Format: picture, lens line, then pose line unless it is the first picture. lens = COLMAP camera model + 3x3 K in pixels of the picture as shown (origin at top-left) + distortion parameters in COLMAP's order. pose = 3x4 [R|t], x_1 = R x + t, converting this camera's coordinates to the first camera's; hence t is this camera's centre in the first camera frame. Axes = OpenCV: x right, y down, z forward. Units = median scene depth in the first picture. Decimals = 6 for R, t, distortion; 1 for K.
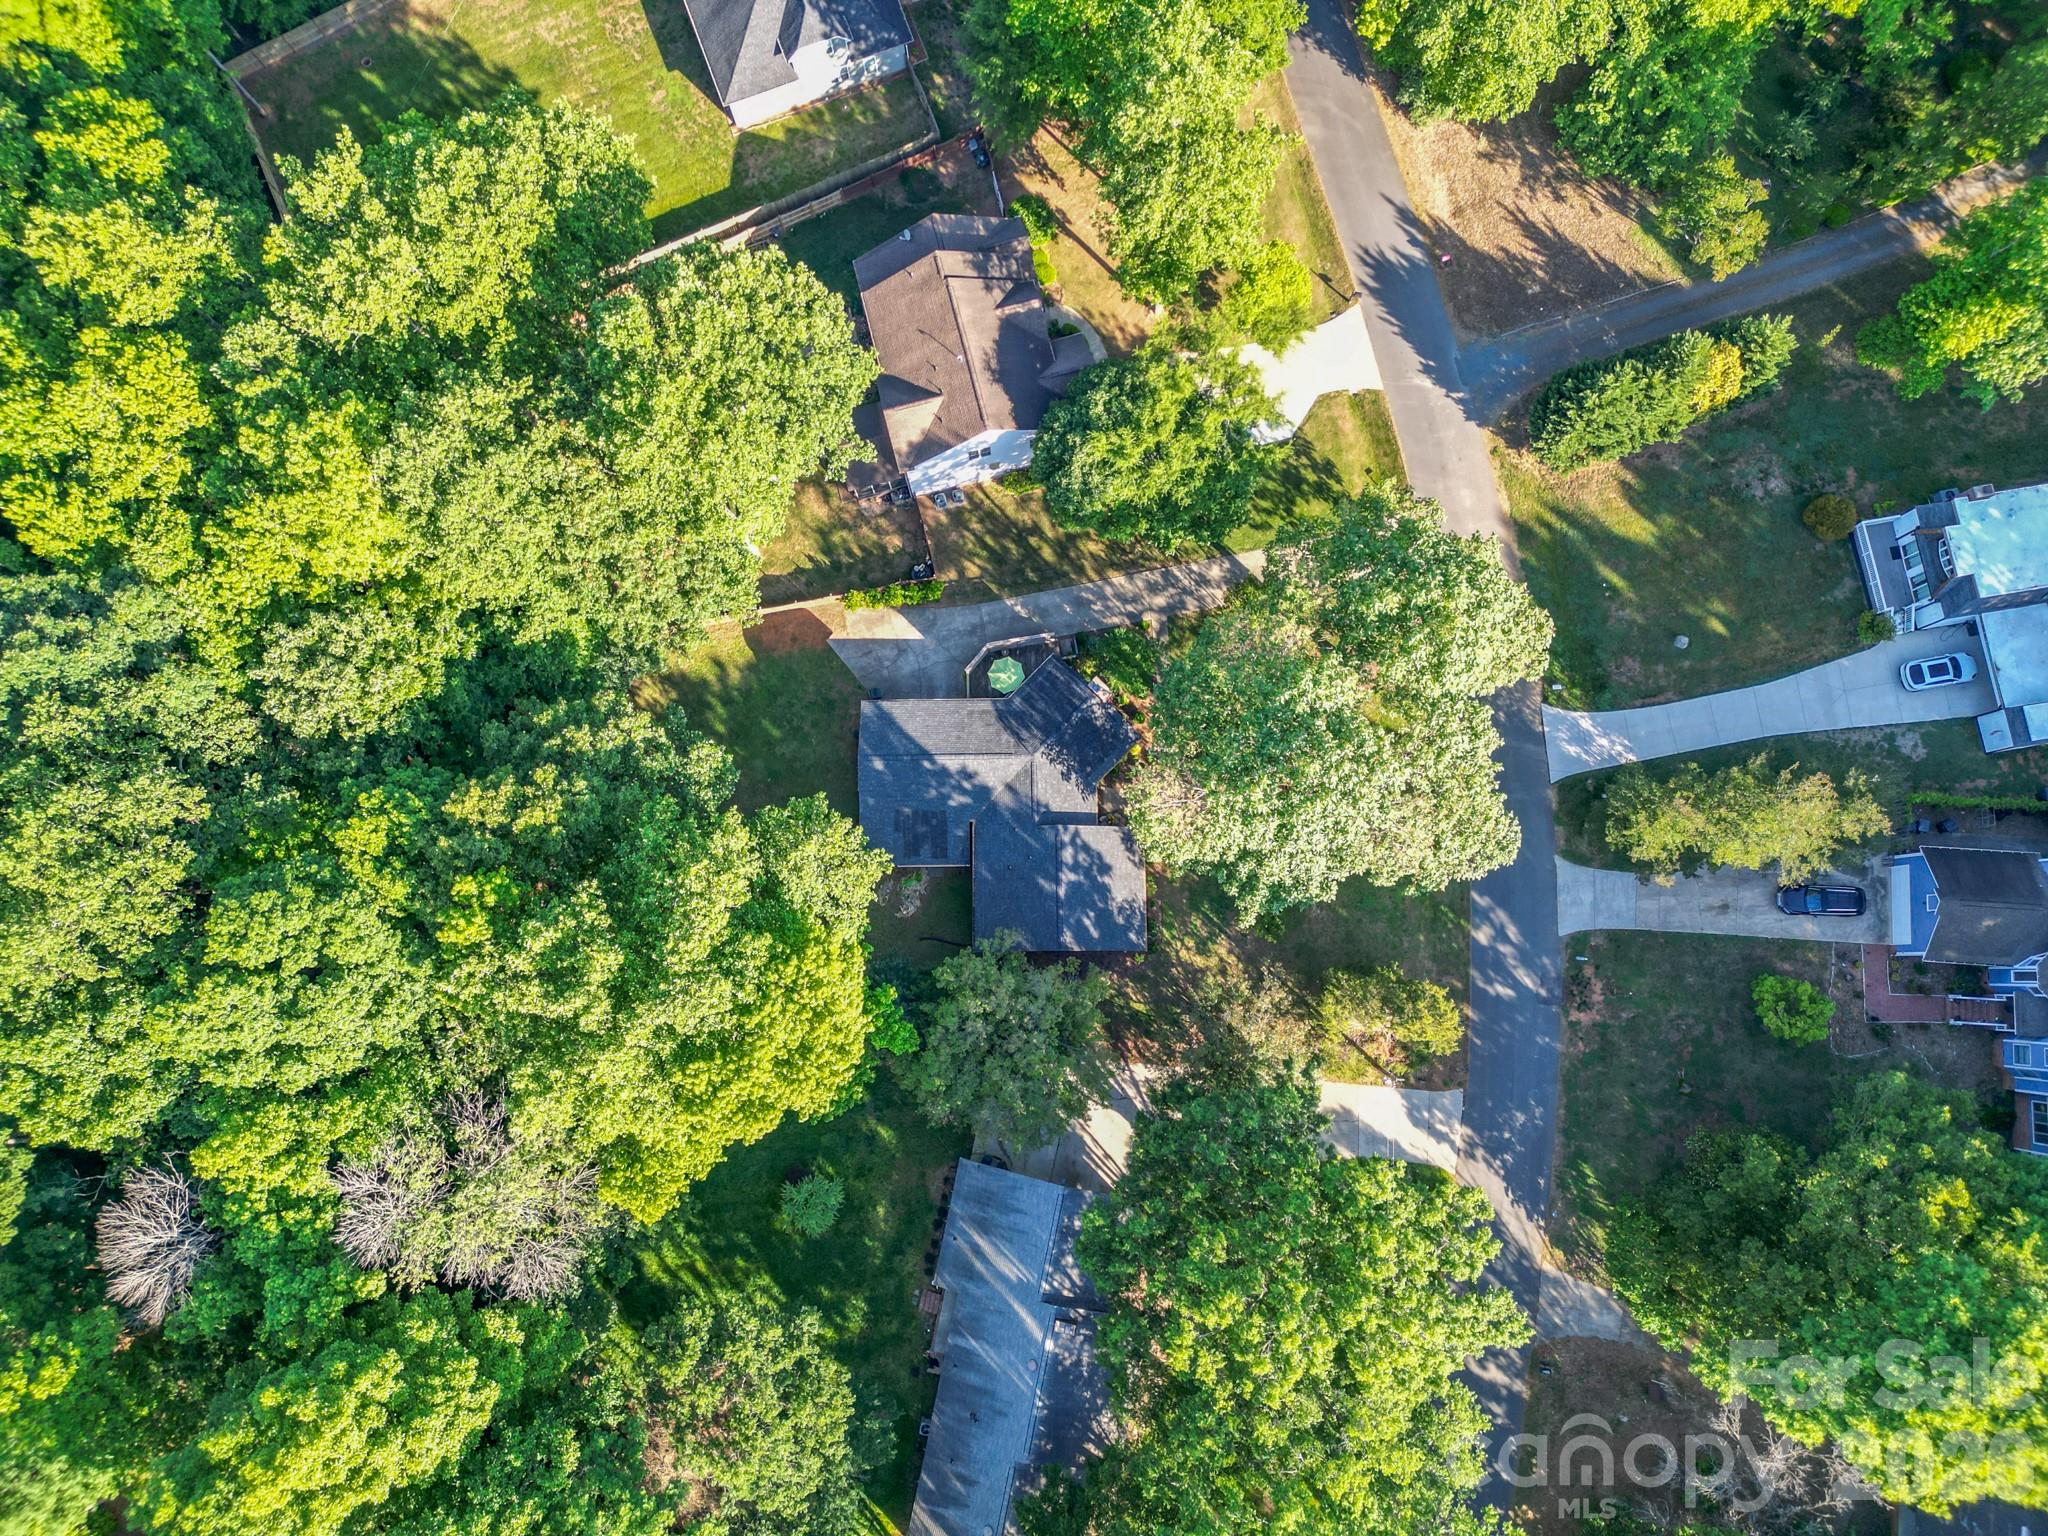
lens RADIAL K [[1419.2, 0, 1026.0], [0, 1419.2, 769.9], [0, 0, 1]] dist [0.058386, -0.042626]
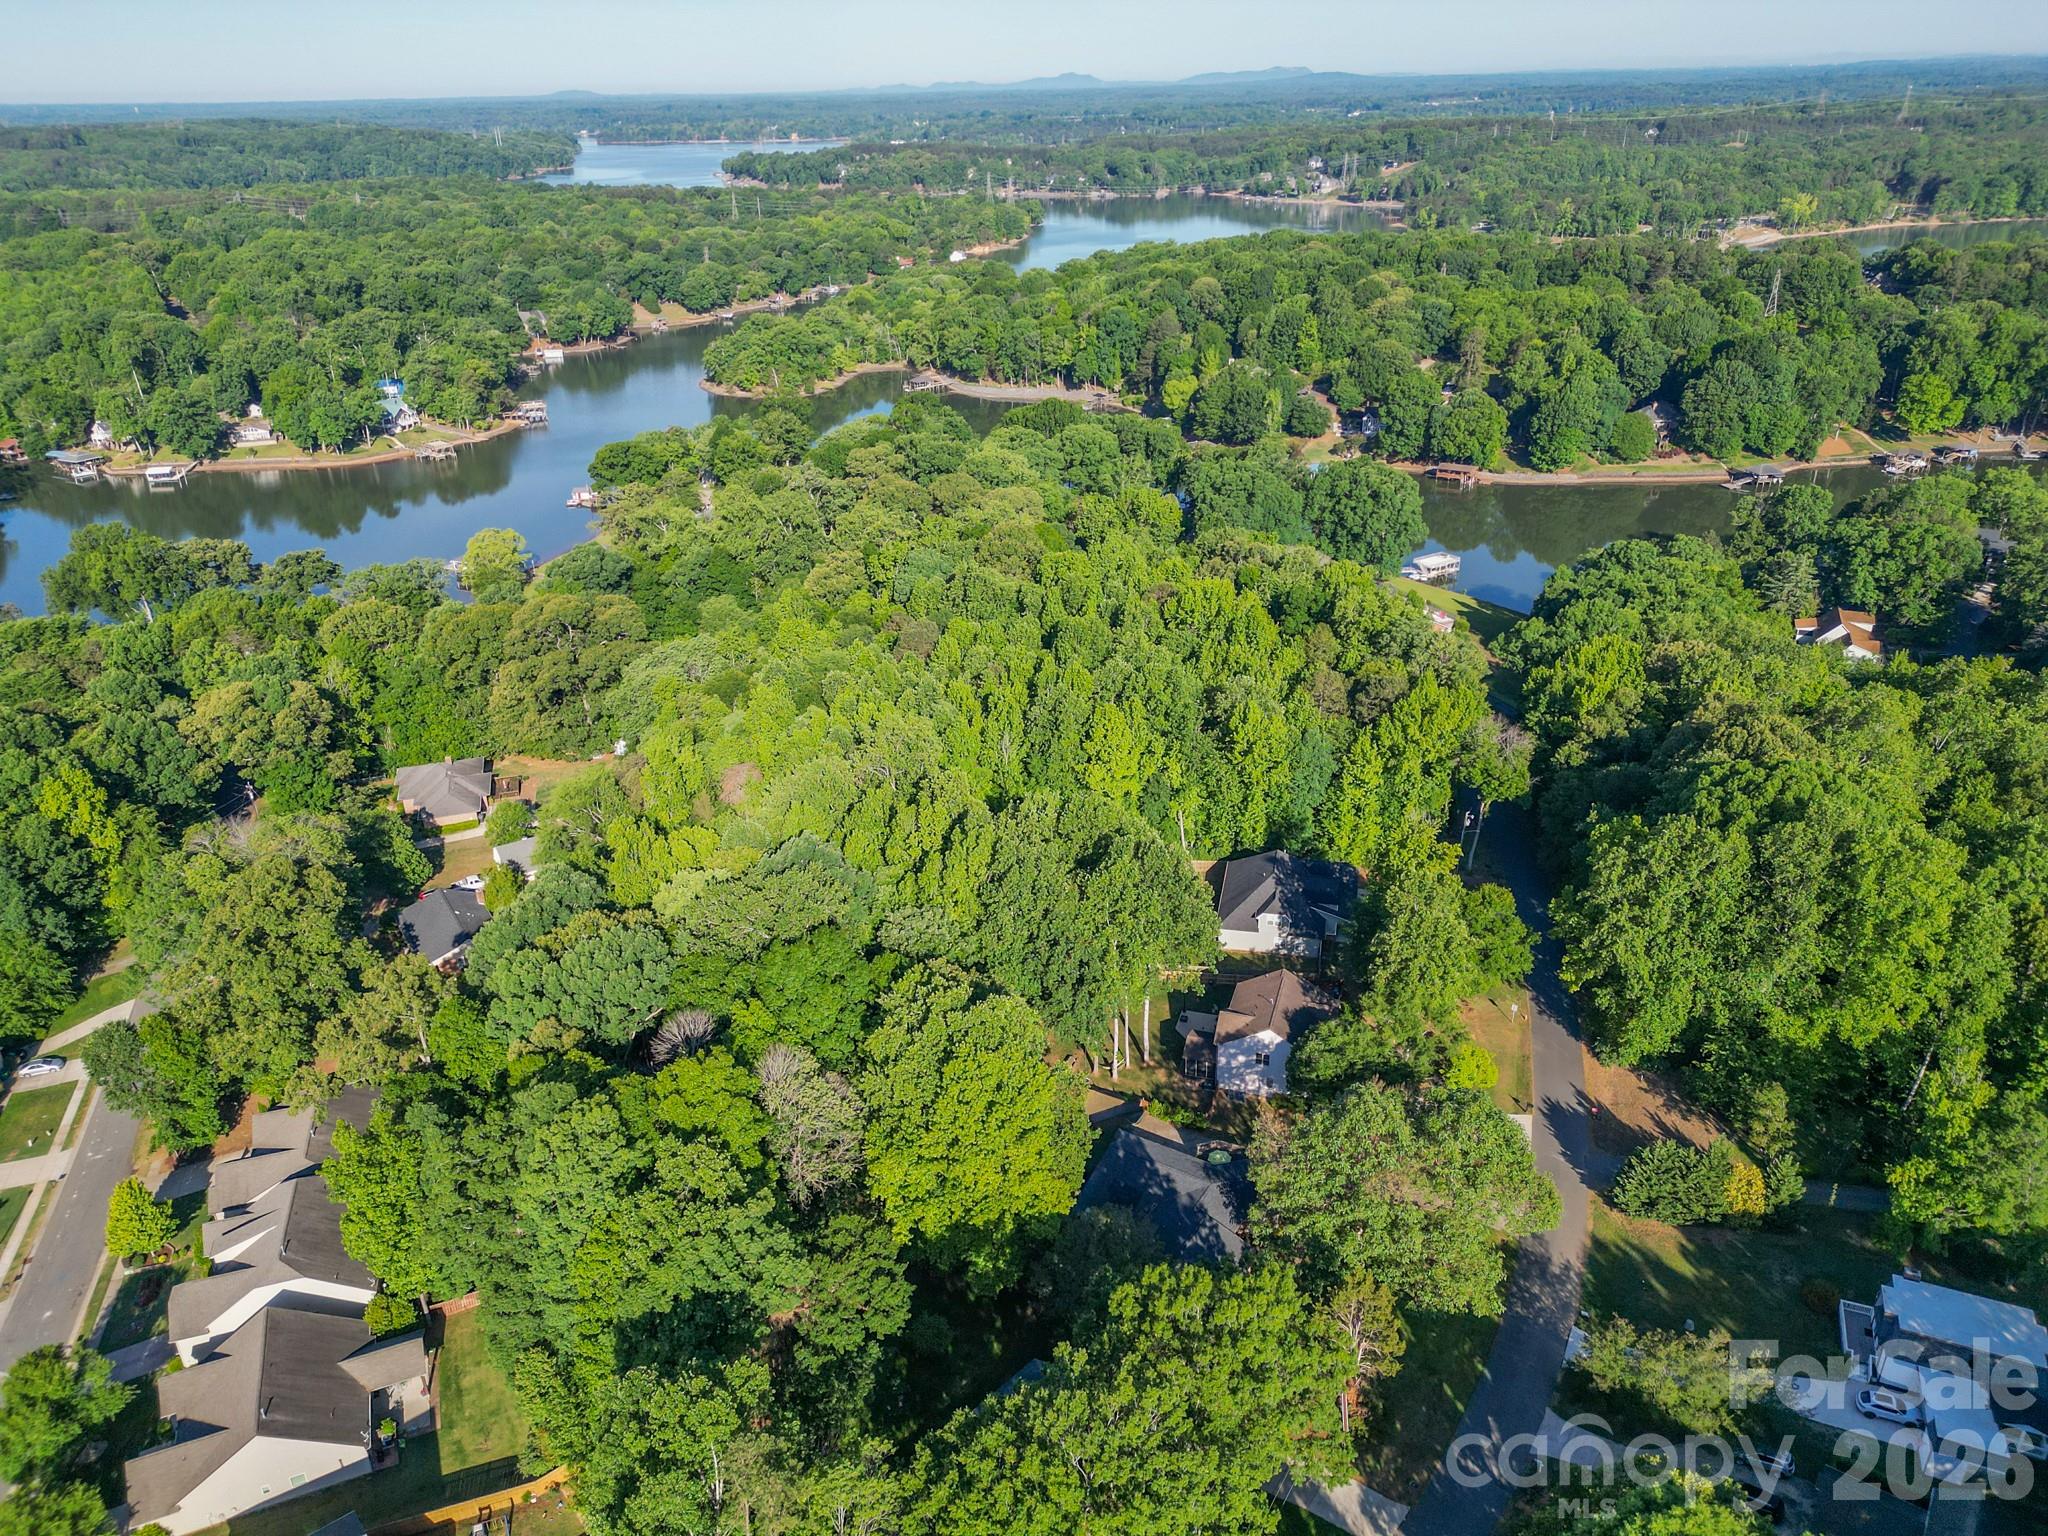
lens RADIAL K [[1419.2, 0, 1023.1], [0, 1419.2, 771.1], [0, 0, 1]] dist [0.058386, -0.042626]
pose [[0.841785, 0.226968, -0.489779, 0.515240], [-0.532918, 0.493967, -0.687019, 0.993073], [0.086003, 0.839334, 0.536770, -0.231298]]
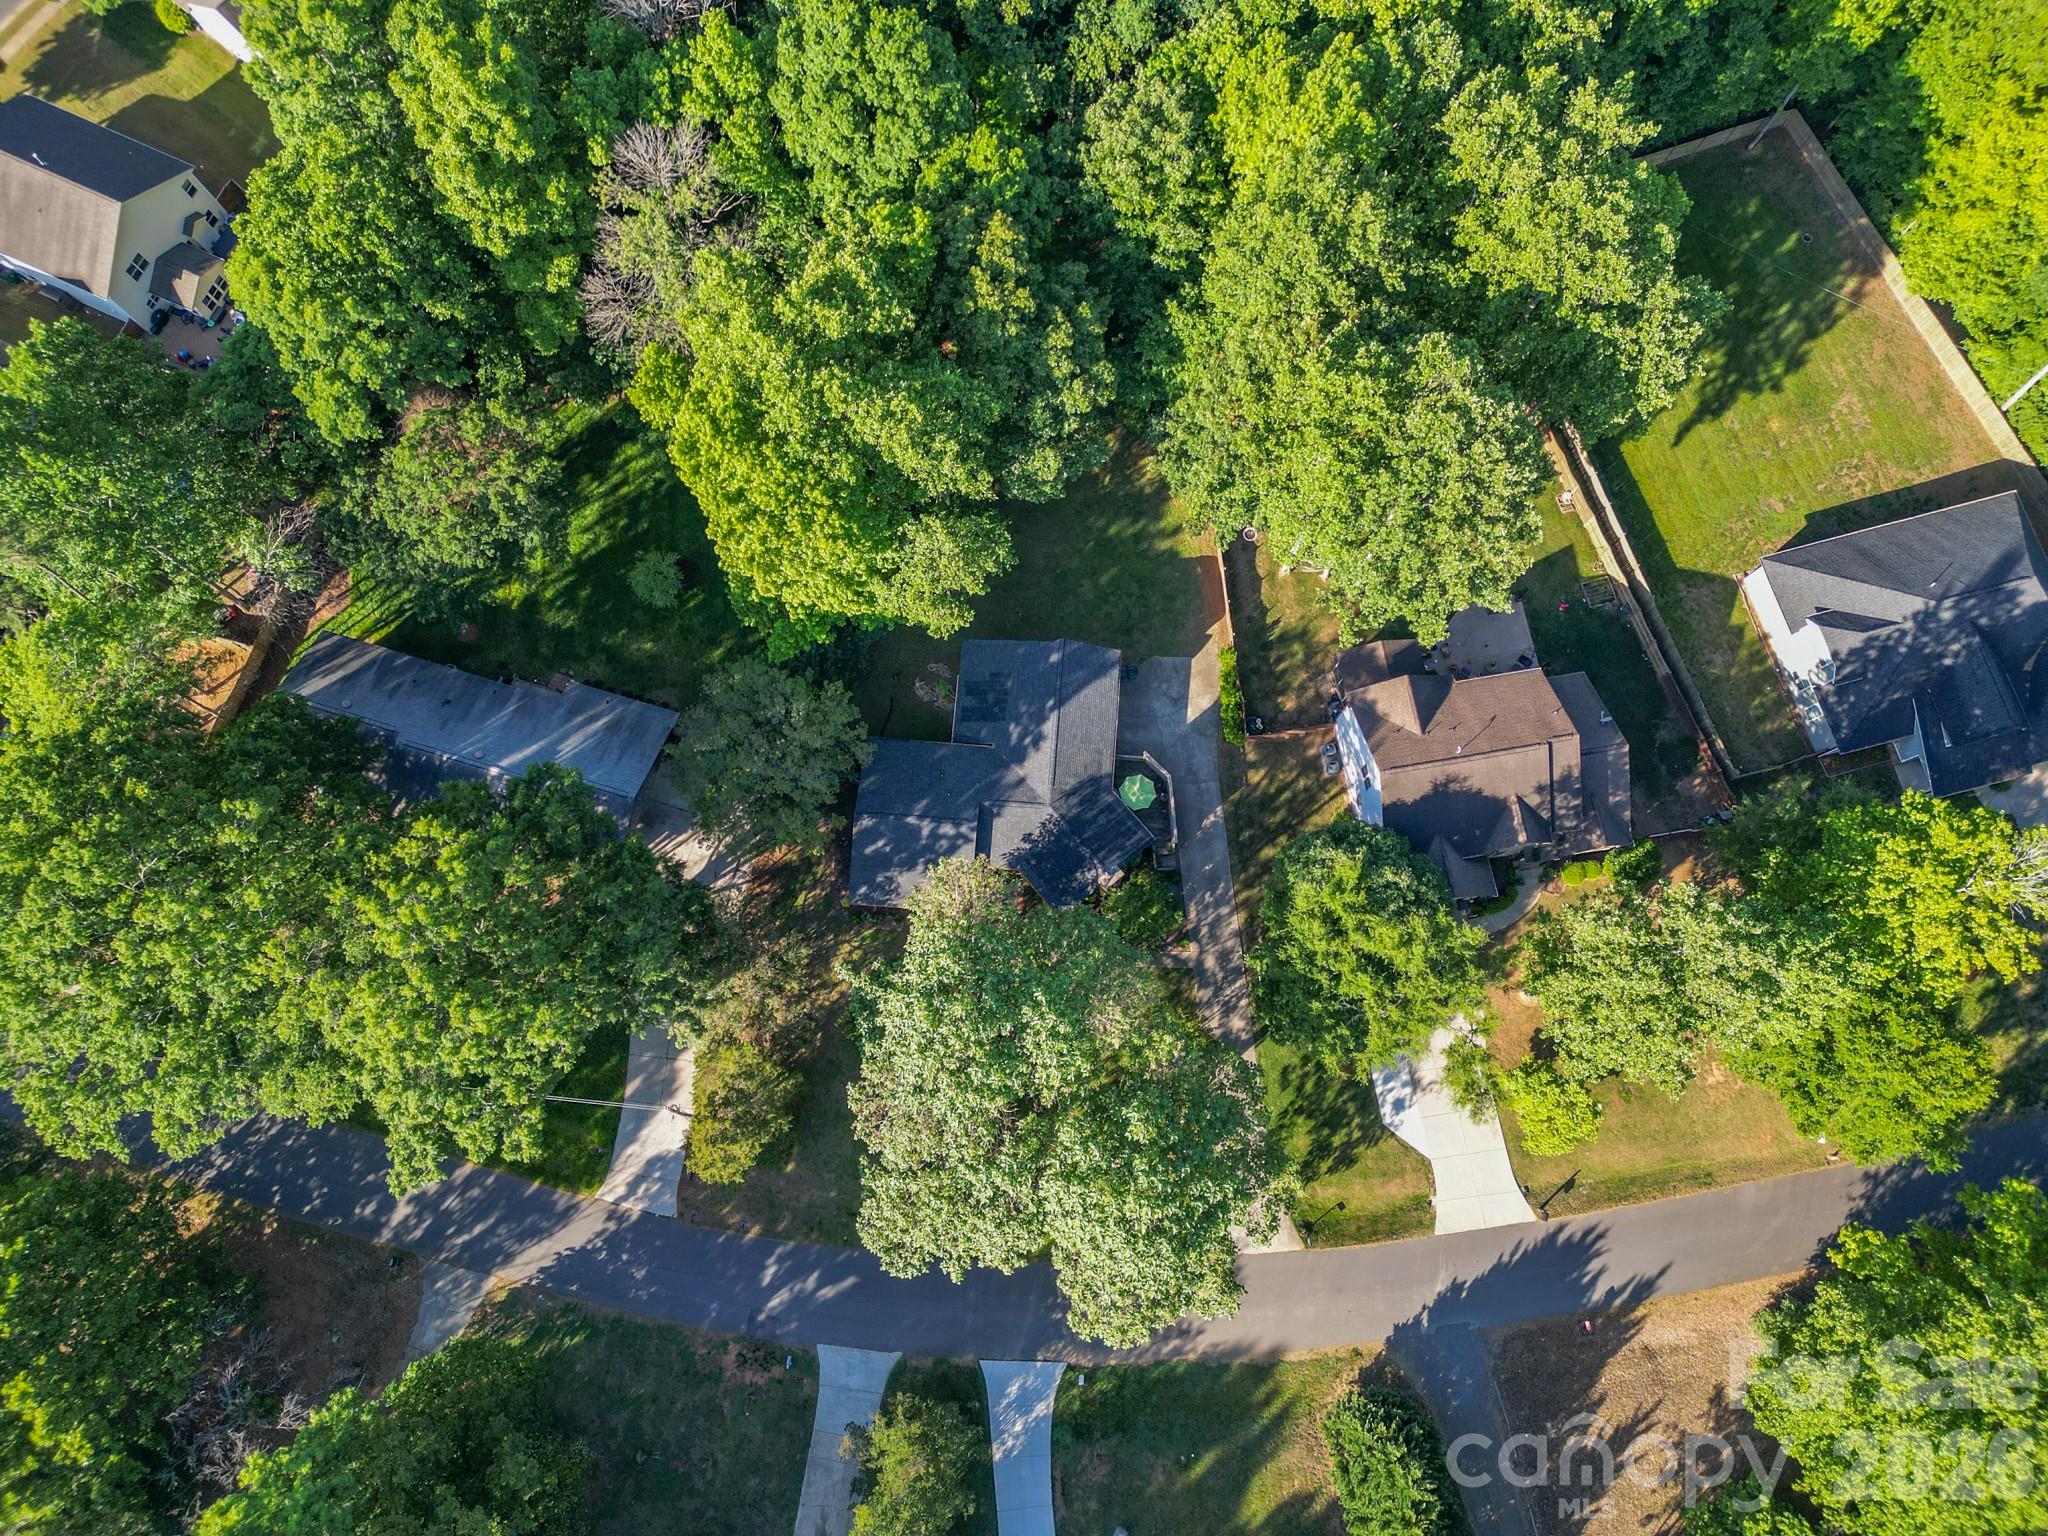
lens RADIAL K [[1419.2, 0, 1016.1], [0, 1419.2, 766.9], [0, 0, 1]] dist [0.058386, -0.042626]
pose [[-0.089692, 0.973924, -0.208393, 0.200761], [-0.984069, -0.054410, 0.169258, -0.164288], [0.153506, 0.220254, 0.963288, 0.026261]]
